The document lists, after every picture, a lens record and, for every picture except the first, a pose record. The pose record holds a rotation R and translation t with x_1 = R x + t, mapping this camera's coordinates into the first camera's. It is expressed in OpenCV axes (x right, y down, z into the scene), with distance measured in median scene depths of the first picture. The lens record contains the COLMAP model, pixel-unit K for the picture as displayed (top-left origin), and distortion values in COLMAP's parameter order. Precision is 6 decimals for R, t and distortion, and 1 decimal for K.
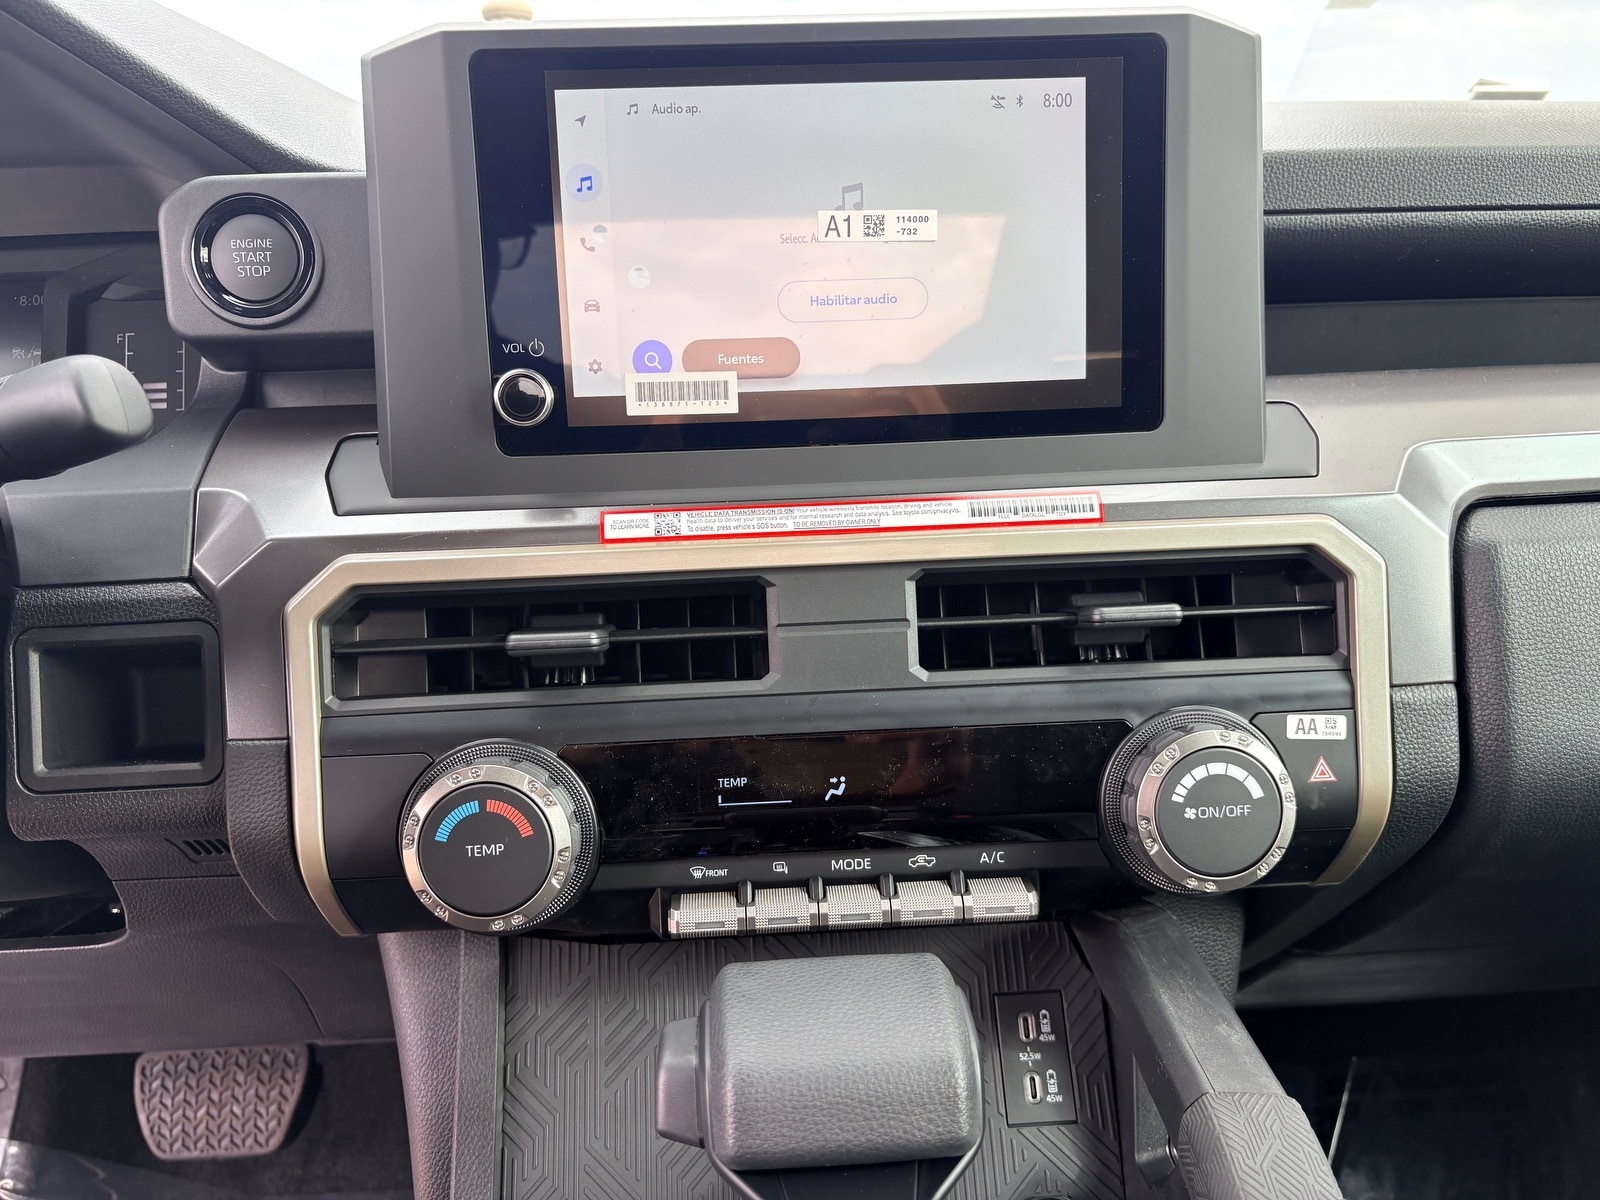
lens RADIAL K [[1204.2, 0, 795.5], [0, 1204.2, 604.5], [0, 0, 1]] dist [0.062488, -0.098060]
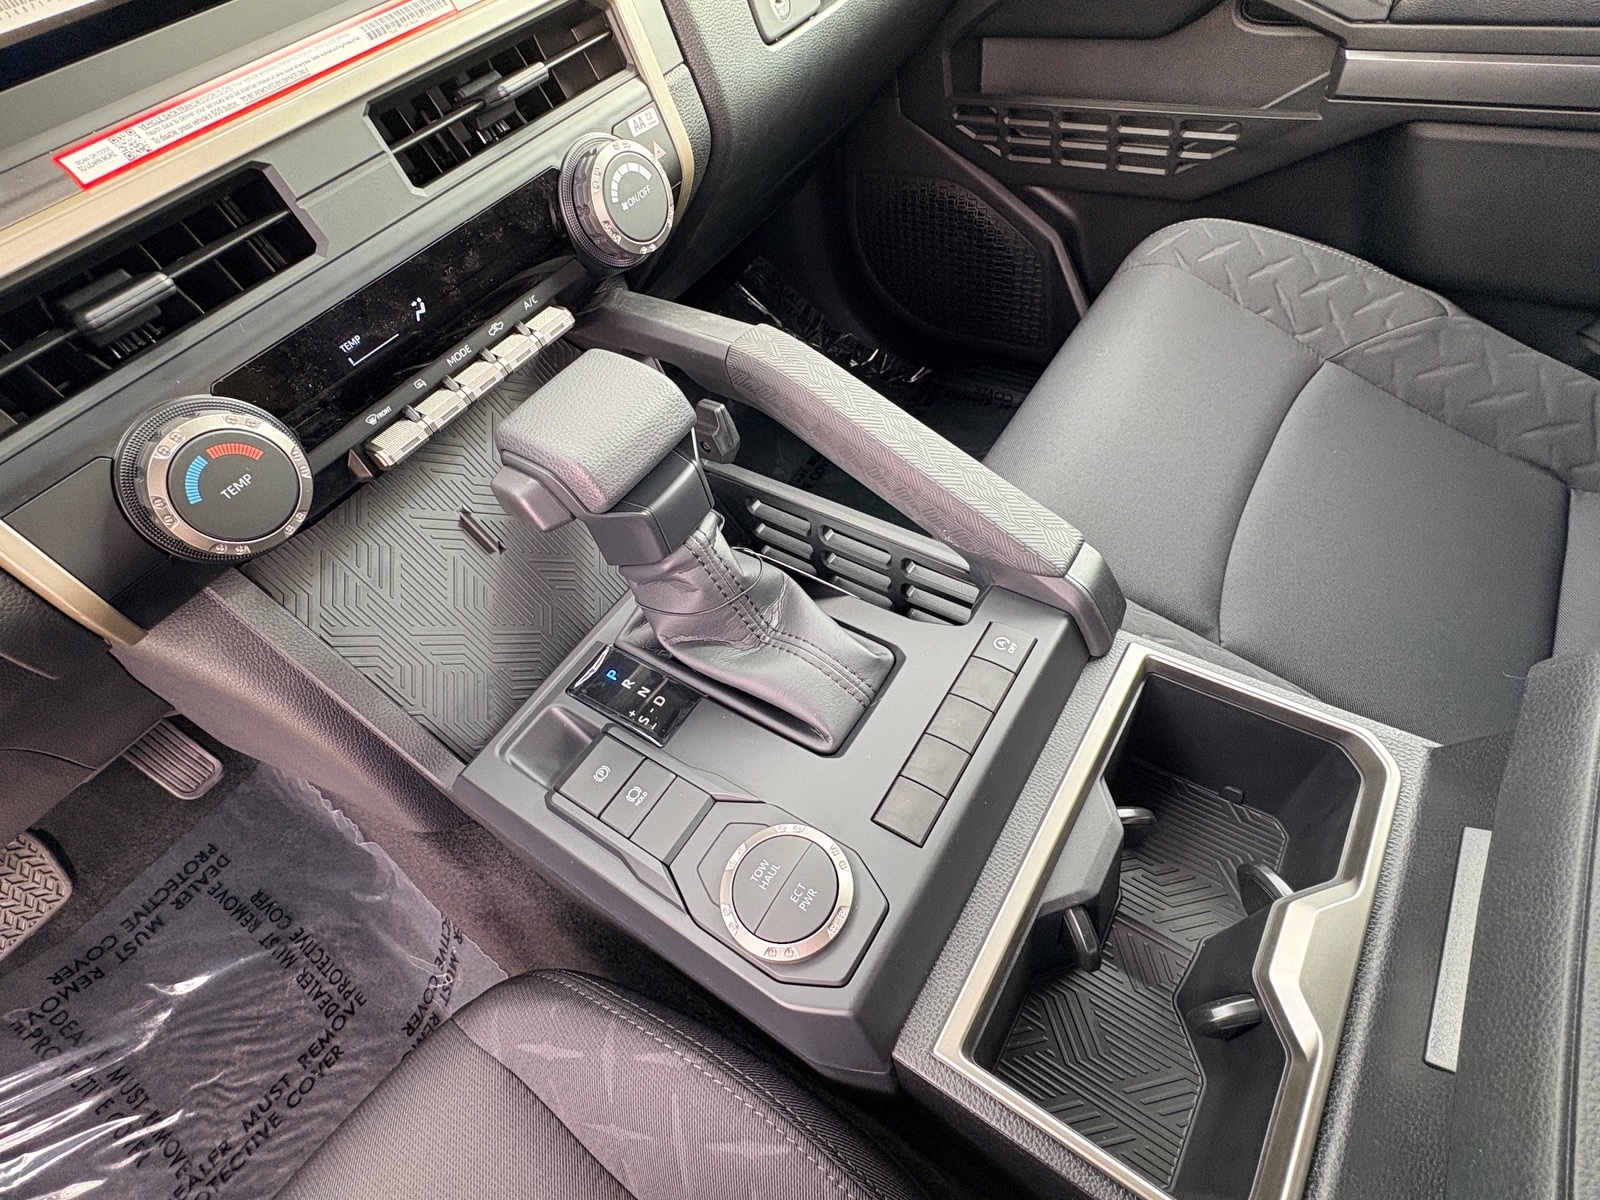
lens RADIAL K [[782.7, 0, 783.9], [0, 782.7, 596.3], [0, 0, 1]] dist [0.000309, 0.000001]
pose [[0.607855, -0.654587, 0.449475, -0.320096], [0.333150, 0.724064, 0.603939, -0.005506], [-0.720779, -0.217365, 0.658202, 0.070820]]
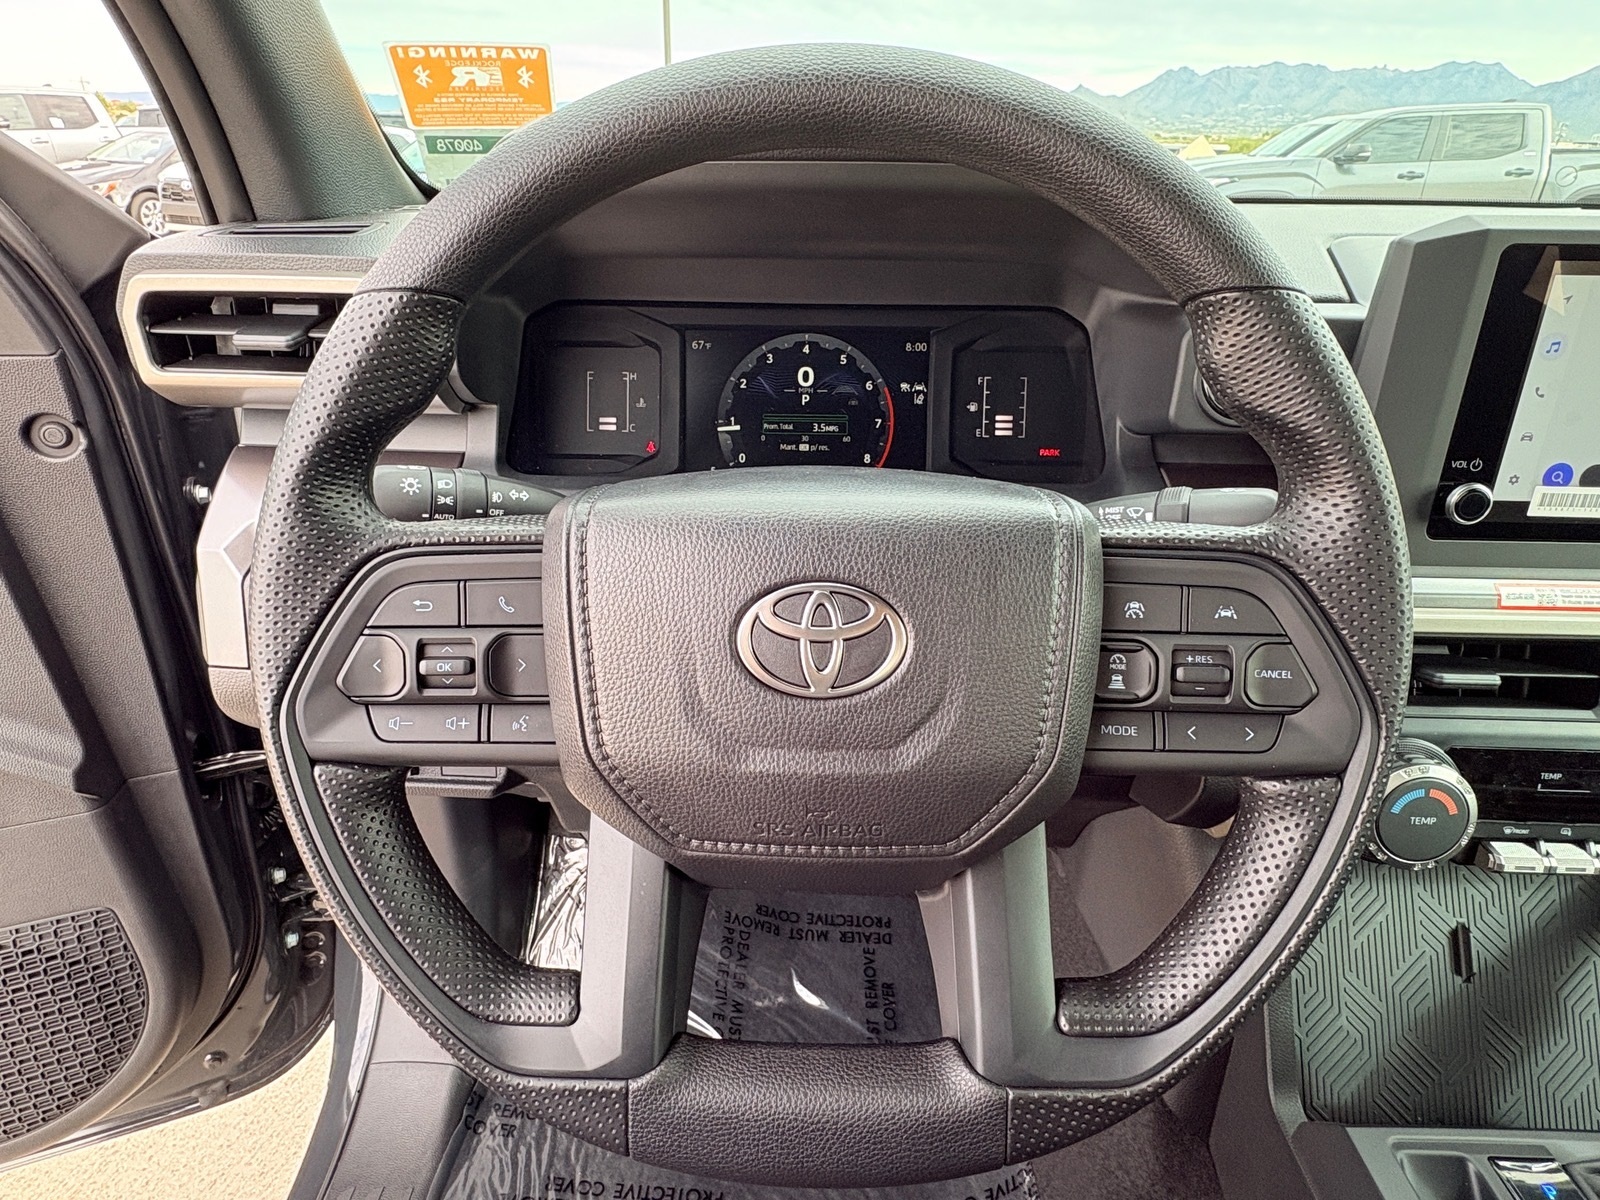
lens RADIAL K [[909.3, 0, 797.0], [0, 909.3, 603.6], [0, 0, 1]] dist [0.003818, 0.002150]
pose [[0.995311, 0.074559, -0.061620, -0.897638], [-0.060944, 0.978089, 0.199065, -0.215954], [0.075112, -0.194376, 0.978047, -0.093824]]
